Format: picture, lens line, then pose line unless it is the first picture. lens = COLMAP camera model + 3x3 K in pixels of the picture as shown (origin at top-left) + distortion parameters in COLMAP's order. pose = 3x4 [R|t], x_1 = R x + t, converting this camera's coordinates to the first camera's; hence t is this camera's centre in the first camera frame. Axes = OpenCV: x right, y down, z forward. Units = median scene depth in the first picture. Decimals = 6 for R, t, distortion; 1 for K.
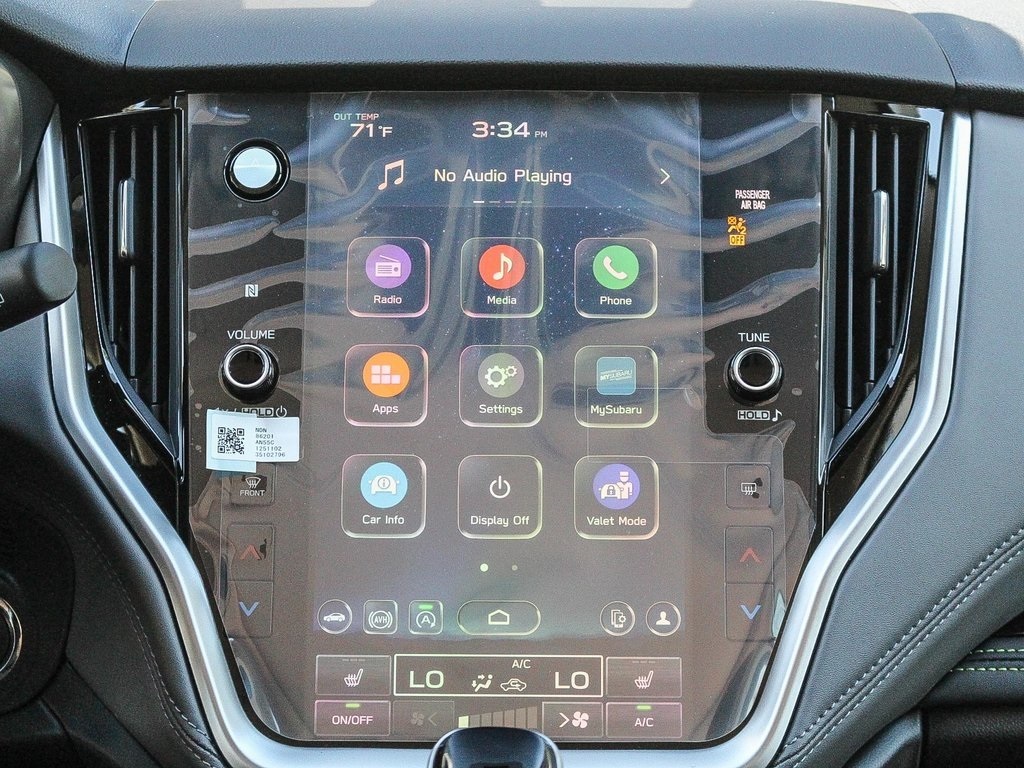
lens RADIAL K [[3063.2, 0, 506.0], [0, 3063.2, 382.6], [0, 0, 1]] dist [-0.039681, 0.000000]
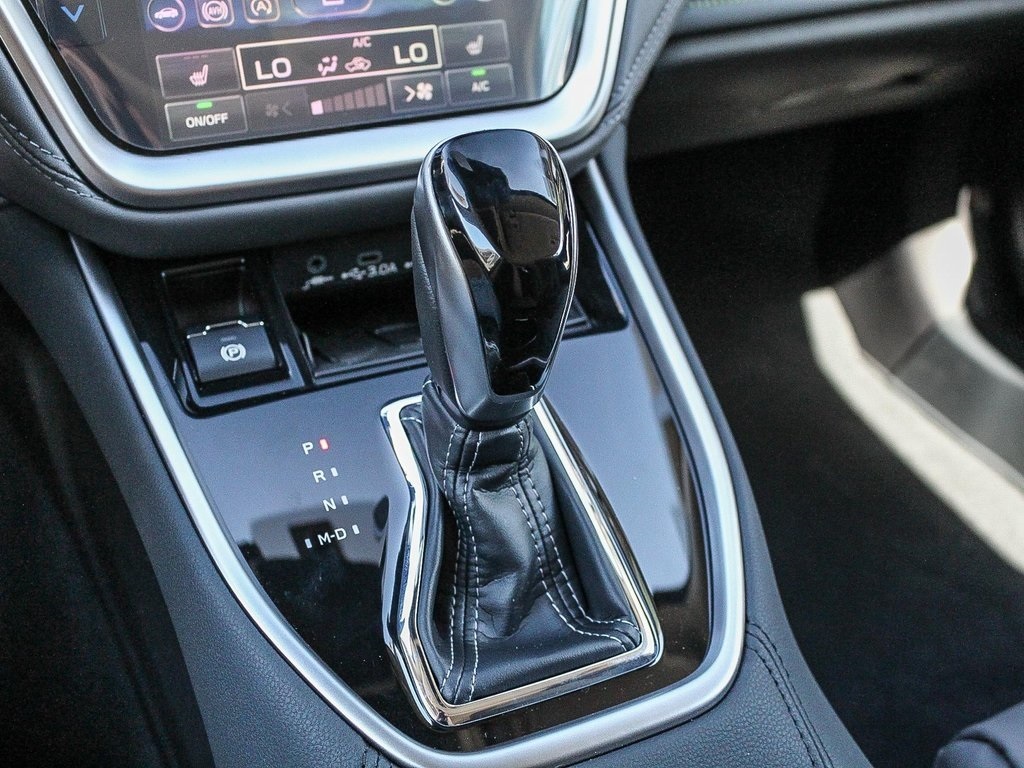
lens RADIAL K [[1282.3, 0, 513.8], [0, 1282.3, 381.3], [0, 0, 1]] dist [-0.017974, 0.000000]
pose [[0.896227, -0.211479, 0.389940, -0.149098], [0.033558, 0.908848, 0.415774, 0.020644], [-0.442324, -0.359543, 0.821632, 0.631313]]
